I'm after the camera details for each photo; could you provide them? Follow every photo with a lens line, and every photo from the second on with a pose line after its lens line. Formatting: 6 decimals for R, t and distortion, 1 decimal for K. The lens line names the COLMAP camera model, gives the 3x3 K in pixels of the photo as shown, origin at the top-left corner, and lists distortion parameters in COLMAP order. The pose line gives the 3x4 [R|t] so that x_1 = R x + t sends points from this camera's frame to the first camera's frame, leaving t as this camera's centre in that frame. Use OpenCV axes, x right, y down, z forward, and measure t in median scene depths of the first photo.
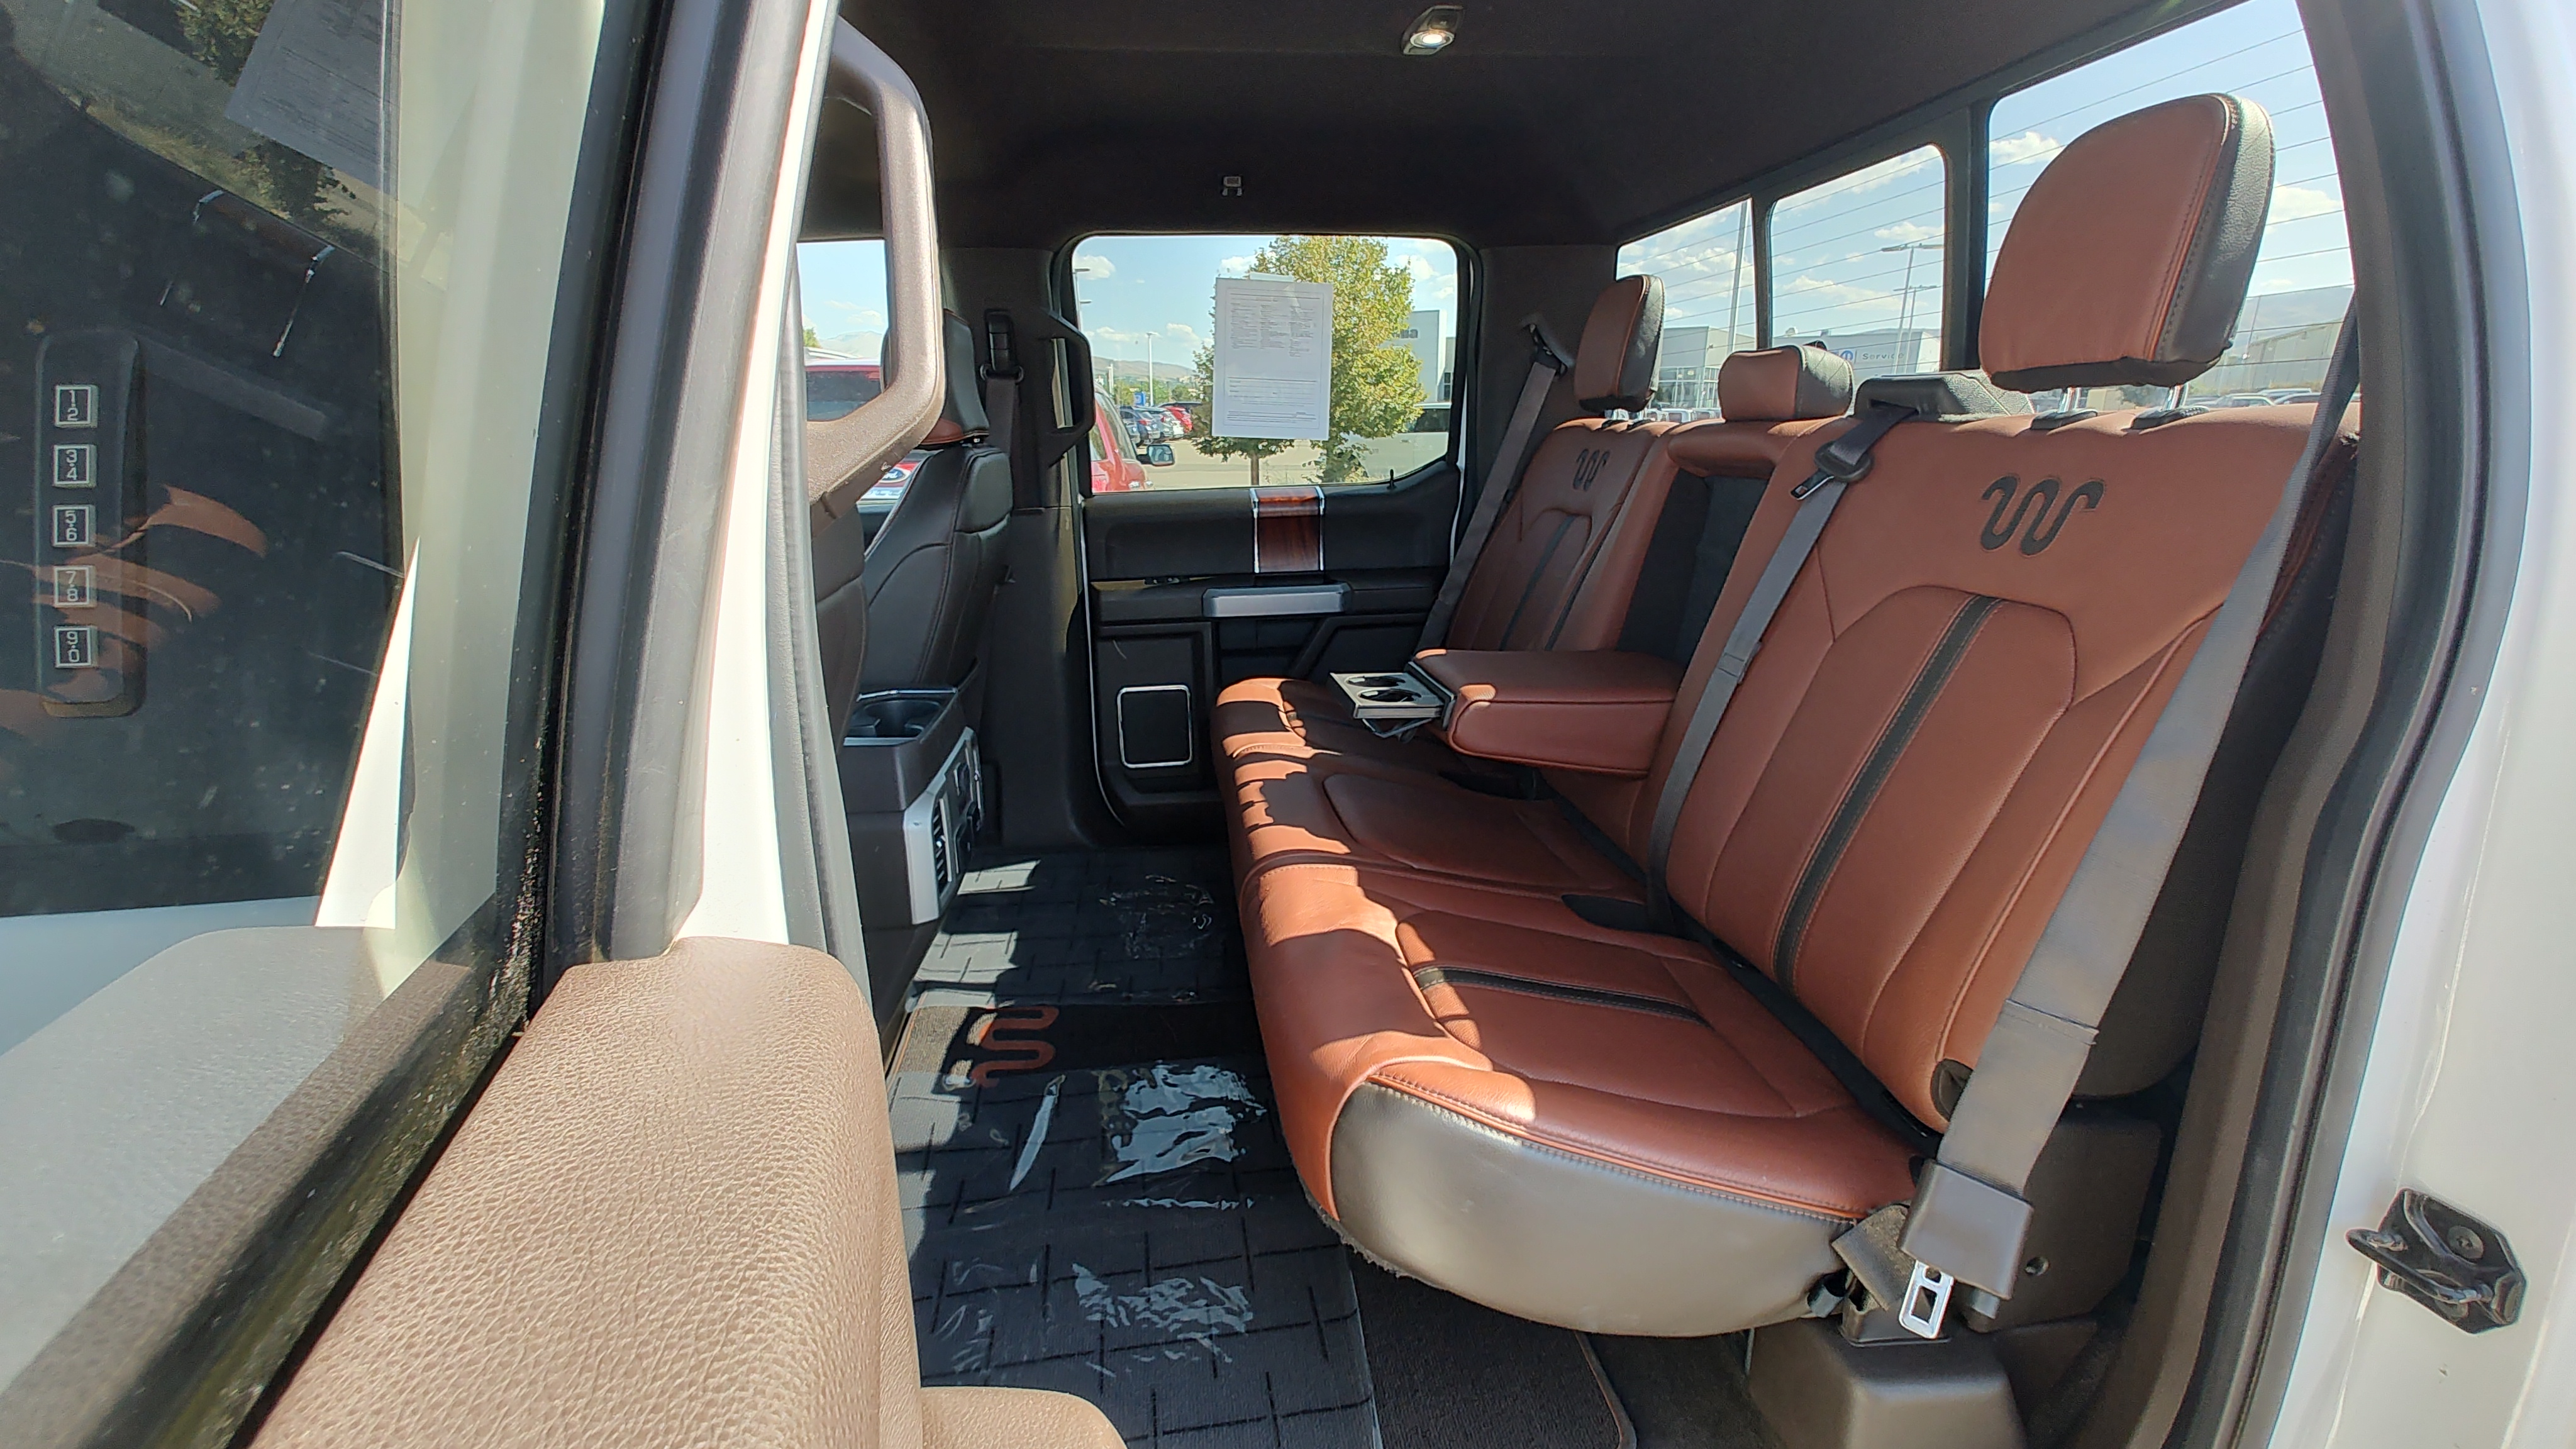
lens RADIAL K [[1079.0, 0, 1243.1], [0, 1079.0, 689.6], [0, 0, 1]] dist [-0.002259, 0.002222]
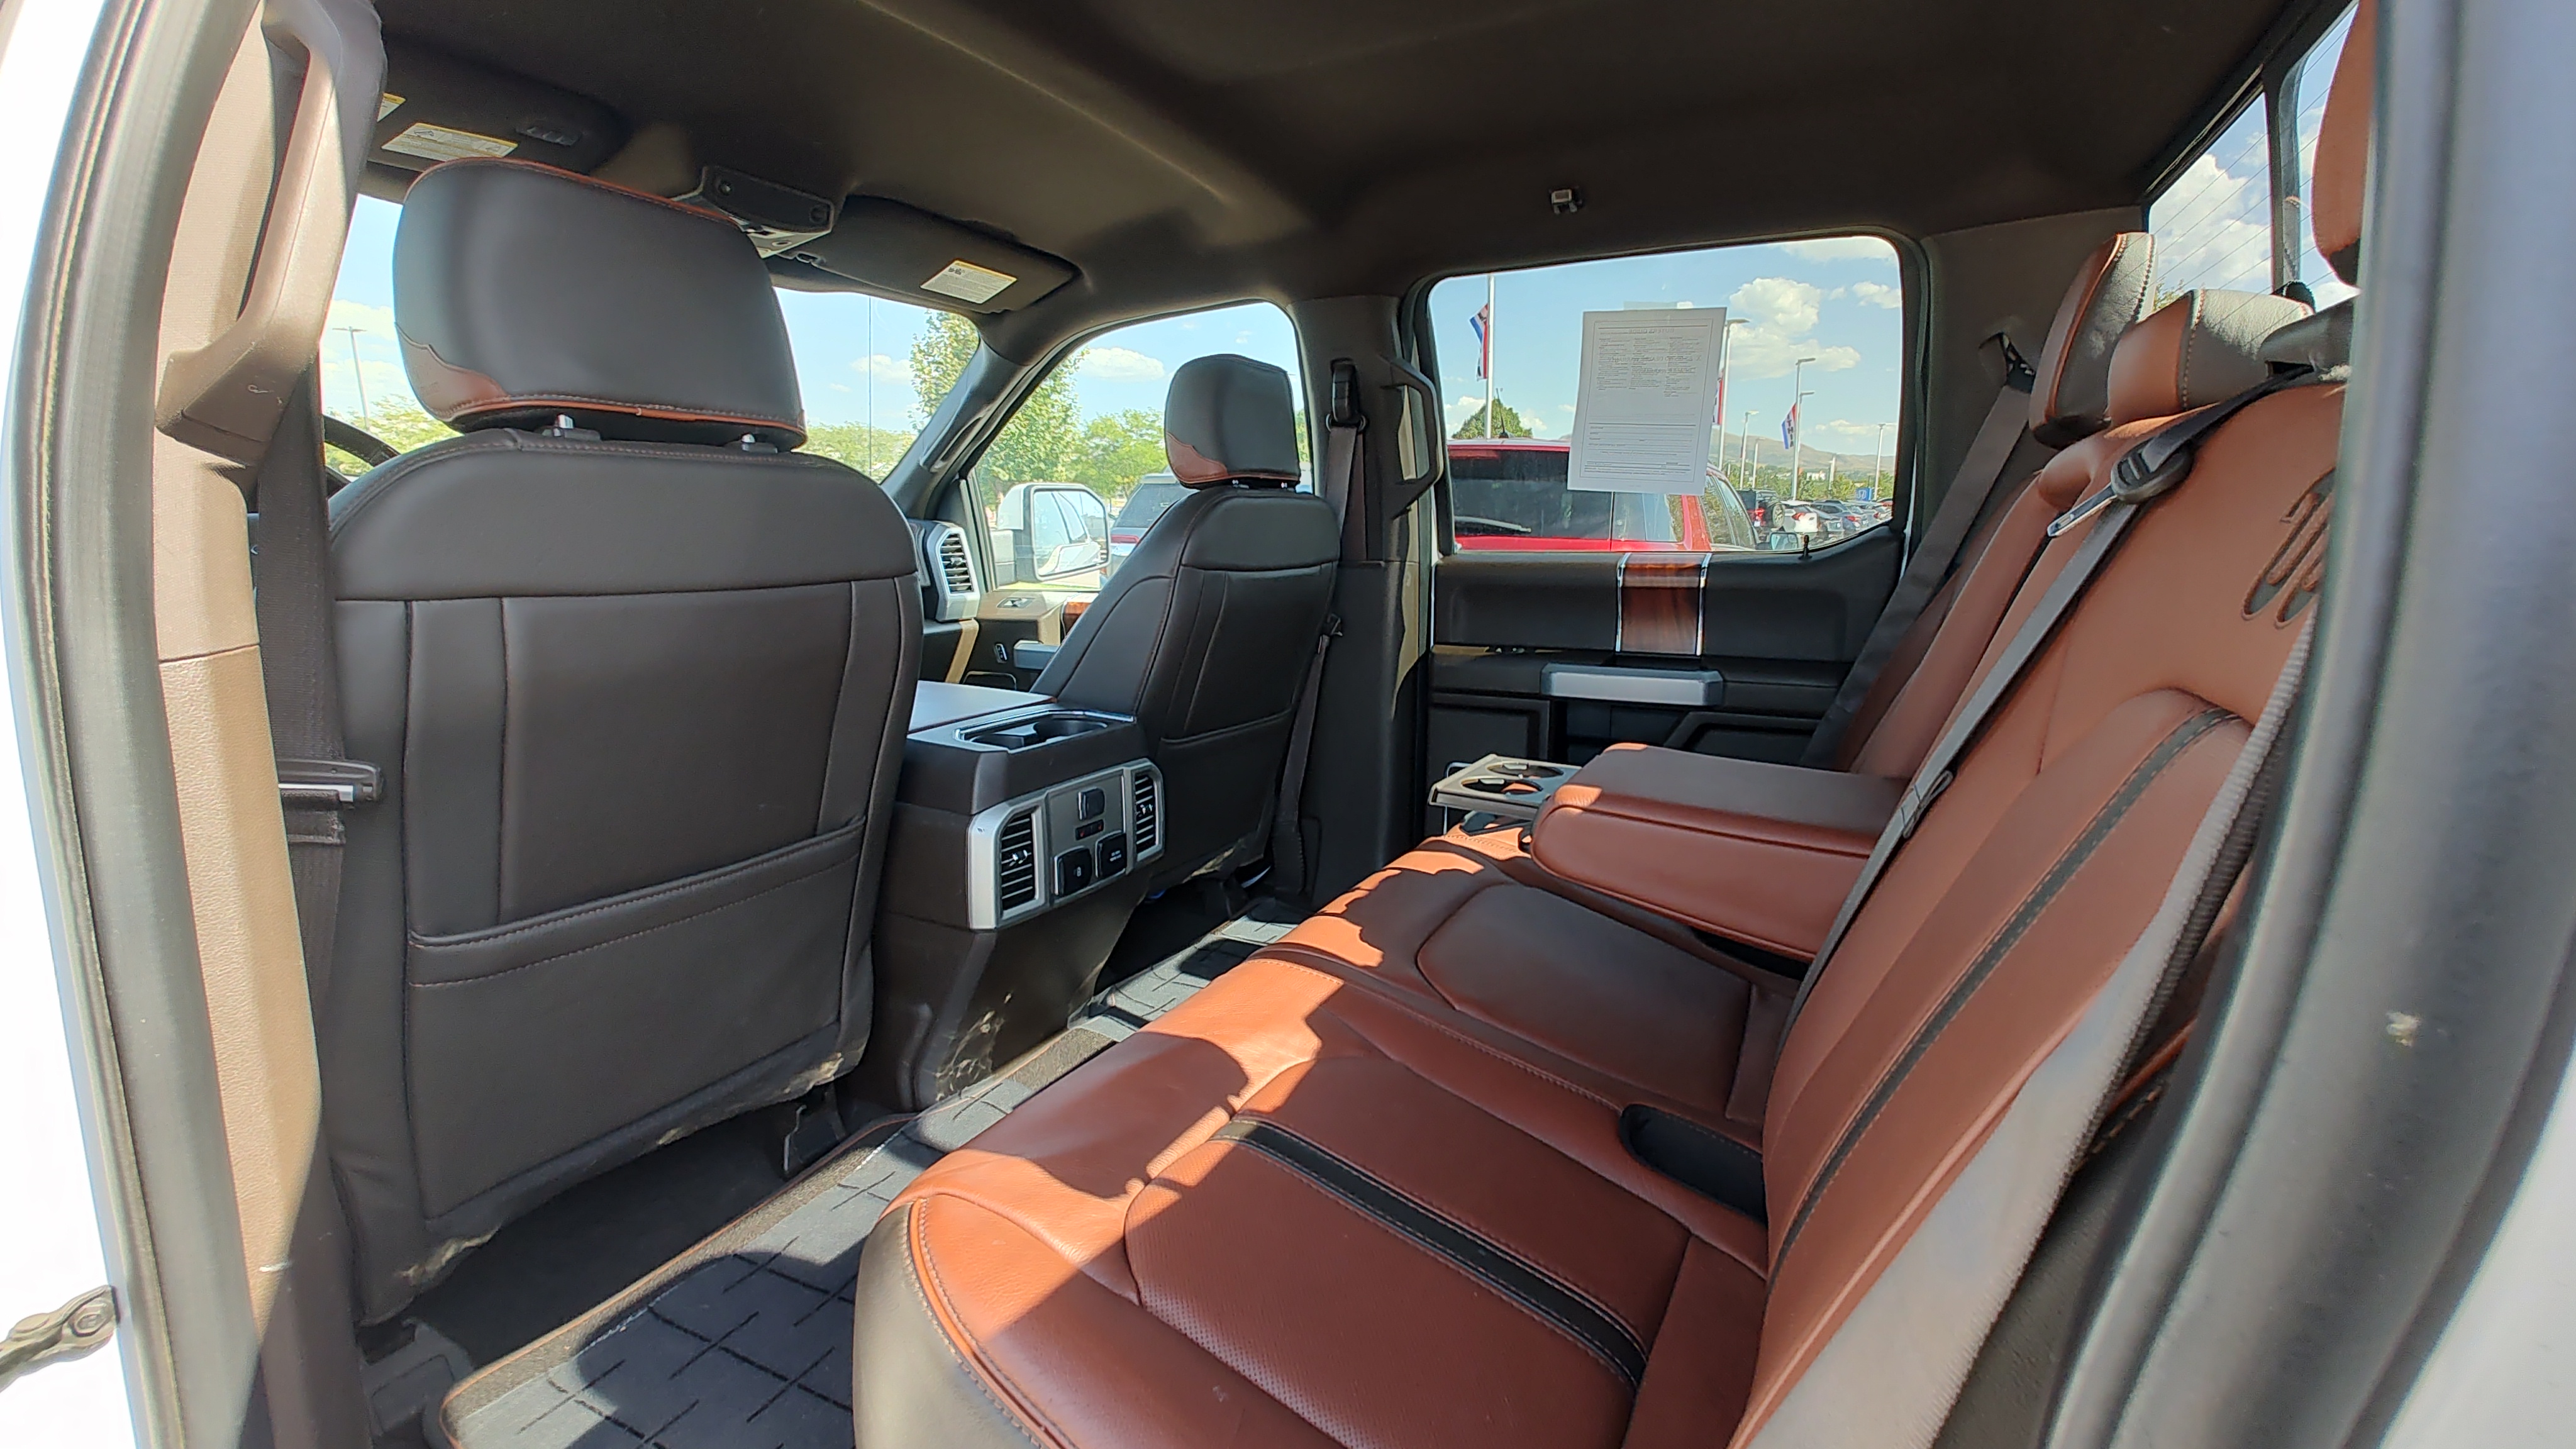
lens RADIAL K [[1079.0, 0, 1296.6], [0, 1079.0, 689.3], [0, 0, 1]] dist [-0.002259, 0.002222]
pose [[0.838052, 0.106242, -0.535147, 0.265155], [-0.150993, 0.987710, -0.040369, -0.006207], [0.524281, 0.114635, 0.843794, 0.160028]]
